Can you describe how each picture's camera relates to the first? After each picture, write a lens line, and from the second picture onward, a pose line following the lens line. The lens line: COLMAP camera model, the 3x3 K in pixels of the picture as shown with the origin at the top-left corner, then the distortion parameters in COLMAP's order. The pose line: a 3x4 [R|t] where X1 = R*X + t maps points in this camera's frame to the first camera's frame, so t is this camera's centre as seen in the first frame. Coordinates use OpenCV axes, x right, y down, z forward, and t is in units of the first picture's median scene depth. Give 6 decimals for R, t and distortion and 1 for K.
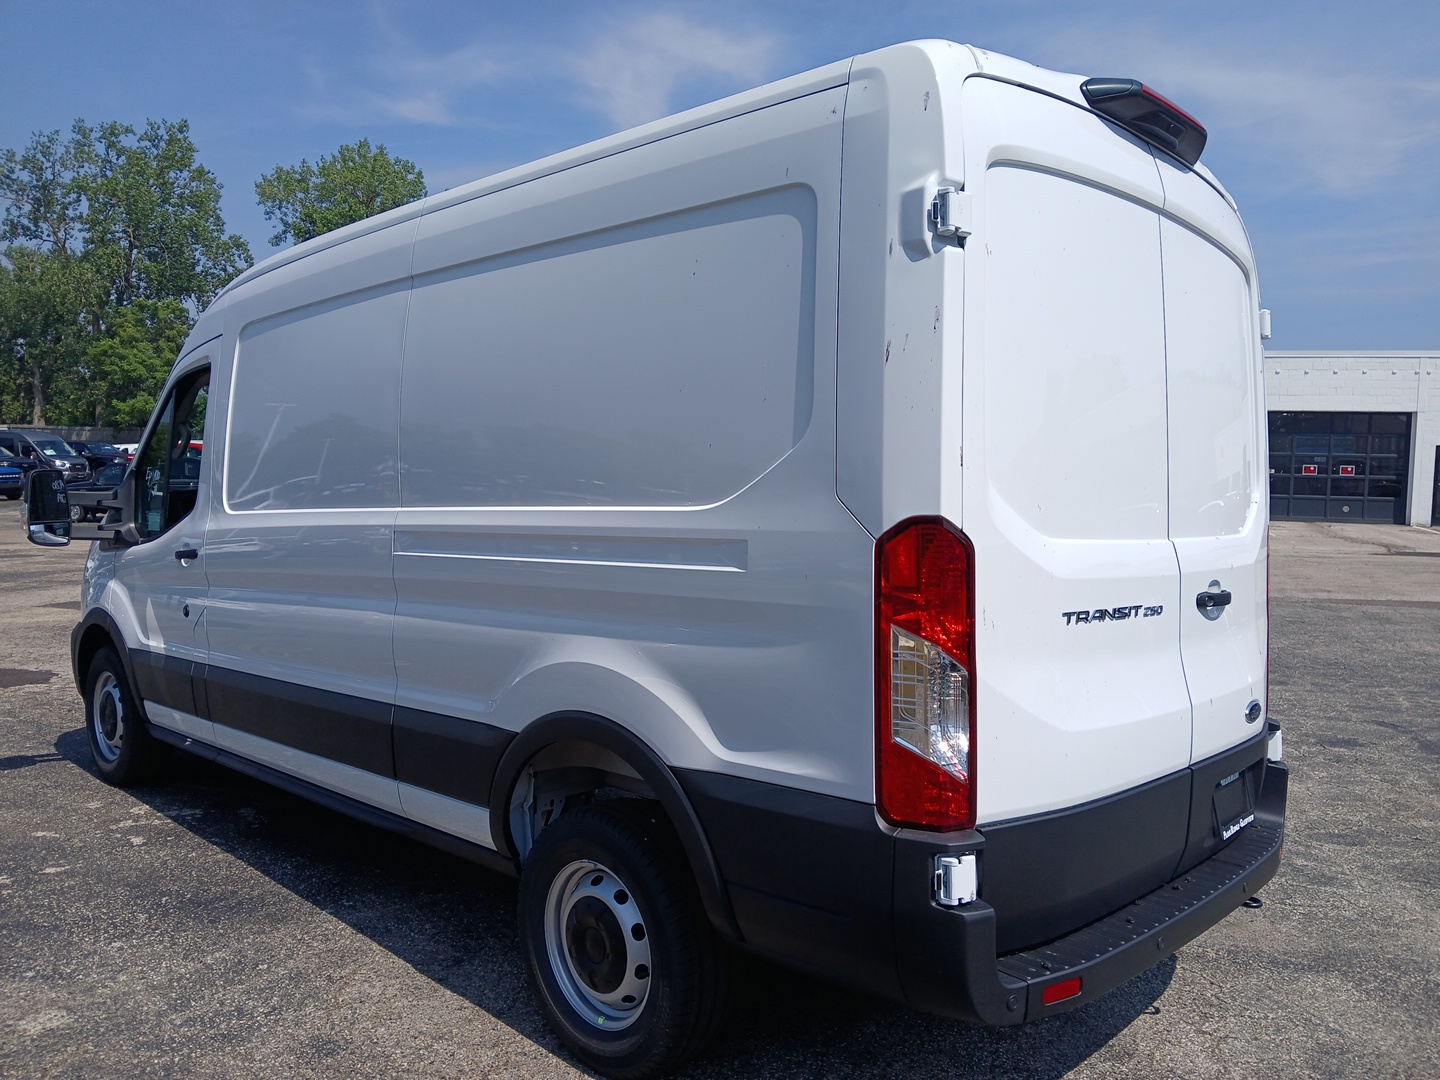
lens RADIAL K [[1201.8, 0, 720.0], [0, 1201.8, 540.0], [0, 0, 1]] dist [0.248863, -0.860490]
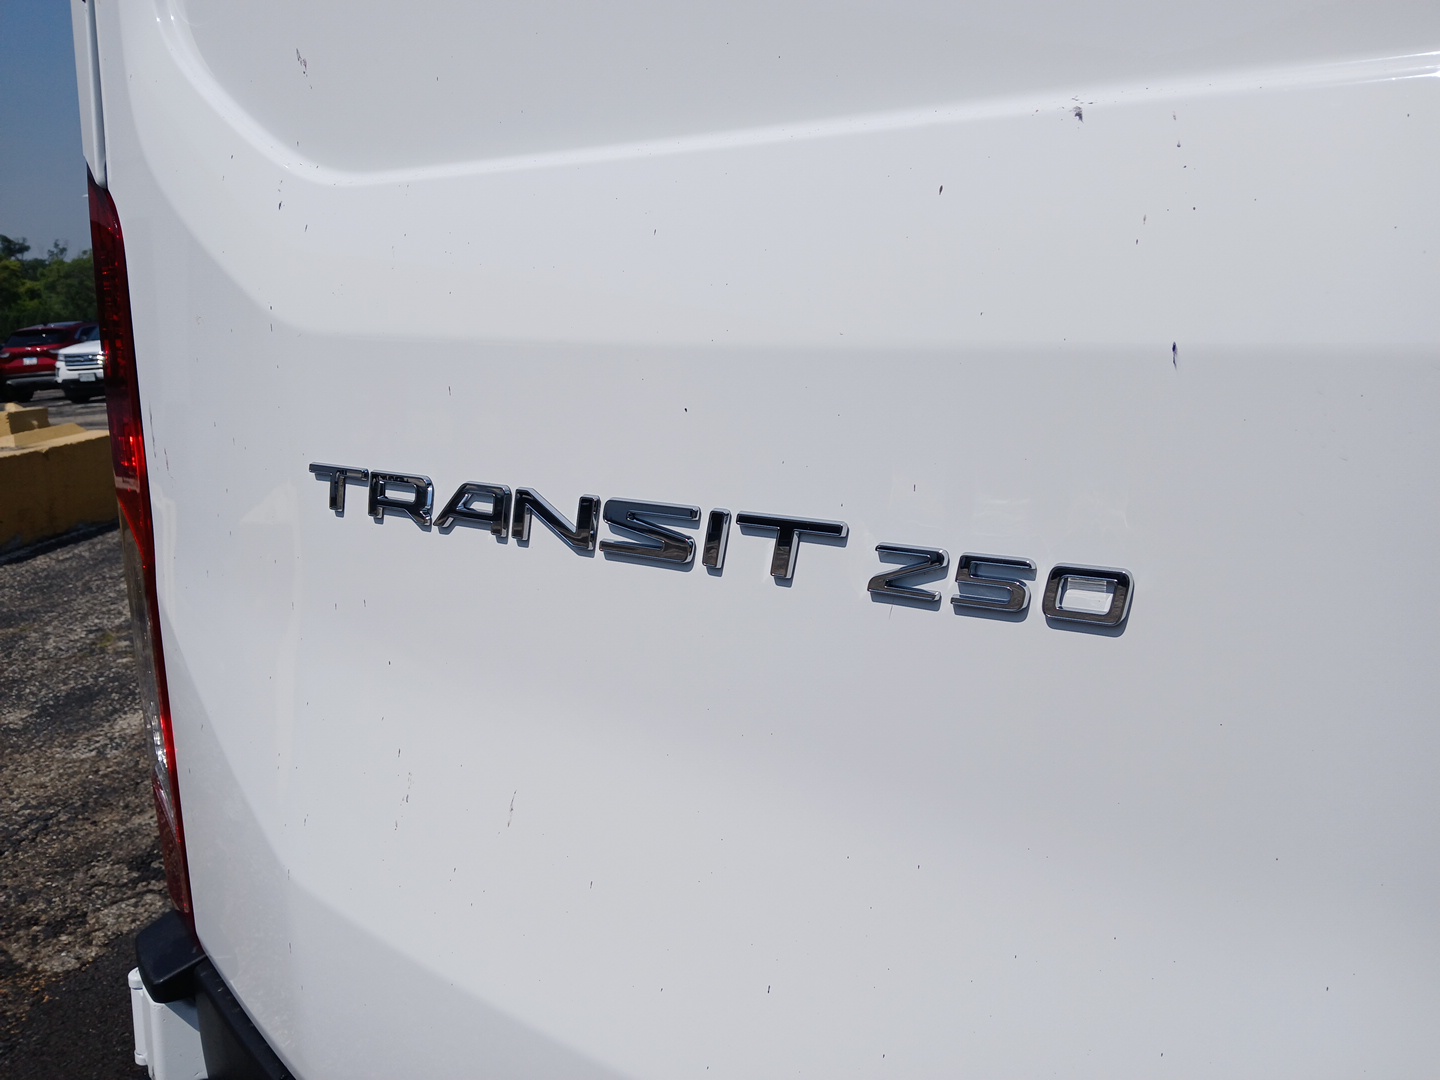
lens RADIAL K [[1114.3, 0, 720.0], [0, 1114.3, 540.0], [0, 0, 1]] dist [0.095017, -0.211873]
pose [[0.152407, 0.219972, -0.963527, 0.488120], [0.024977, 0.973747, 0.226256, 0.020576], [0.988002, -0.058549, 0.142912, 0.960015]]
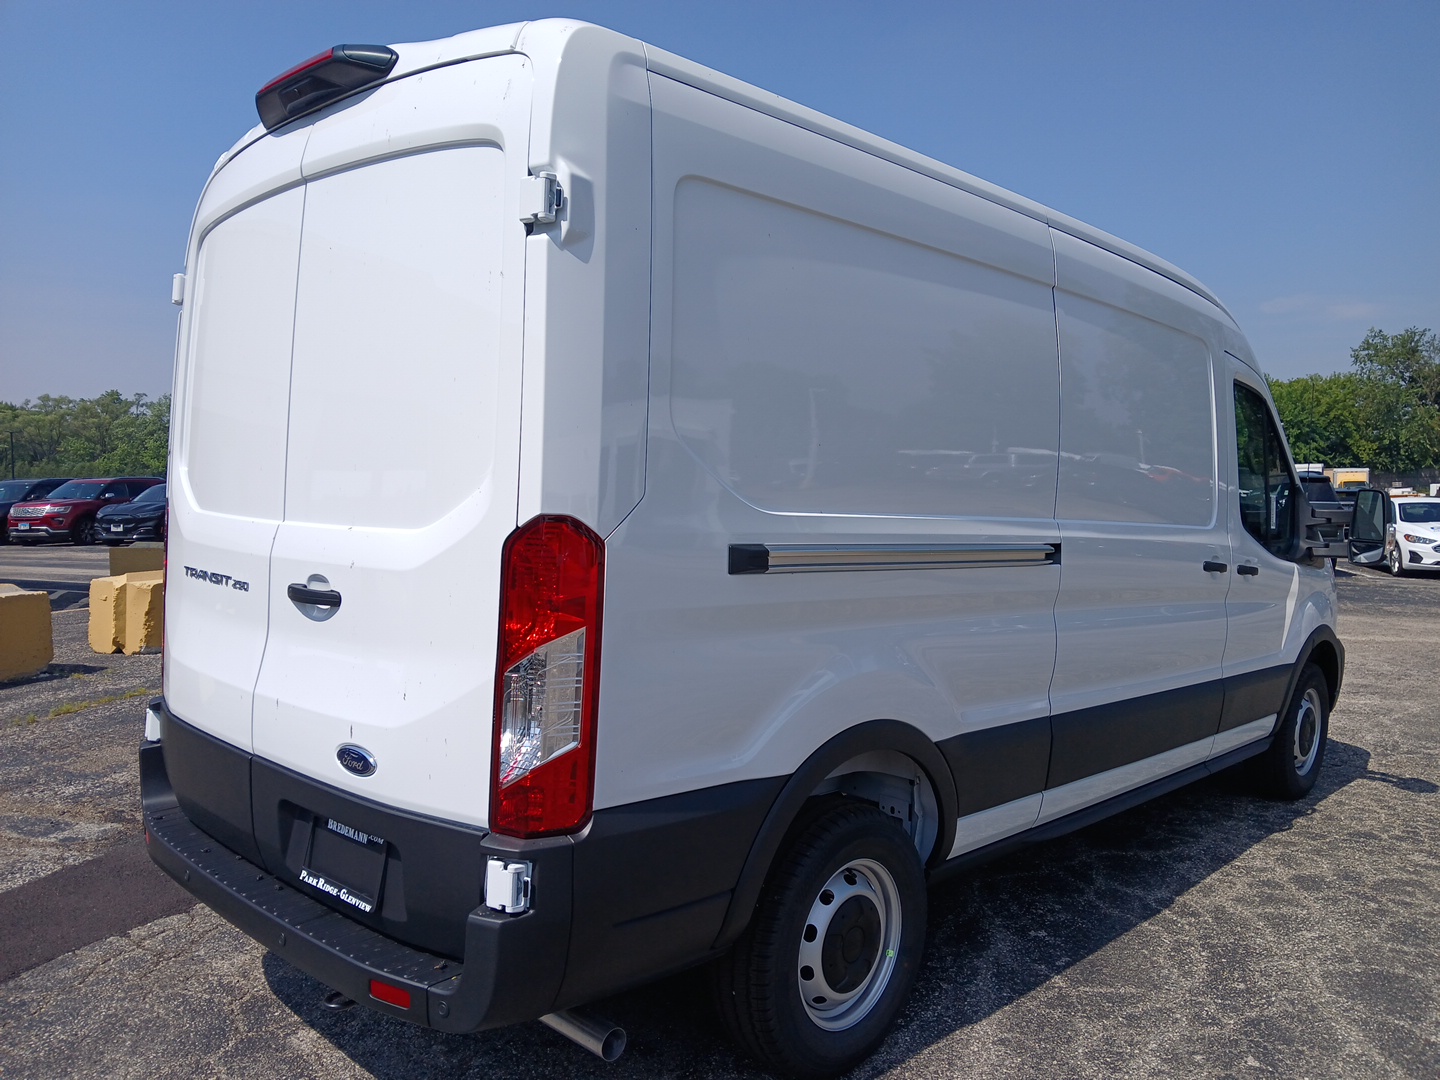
lens RADIAL K [[1114.3, 0, 720.0], [0, 1114.3, 540.0], [0, 0, 1]] dist [0.095017, -0.211873]
pose [[-0.028247, 0.044346, -0.998617, 1.333236], [-0.054770, 0.997446, 0.045843, -0.049160], [0.998099, 0.055989, -0.025746, 1.458126]]
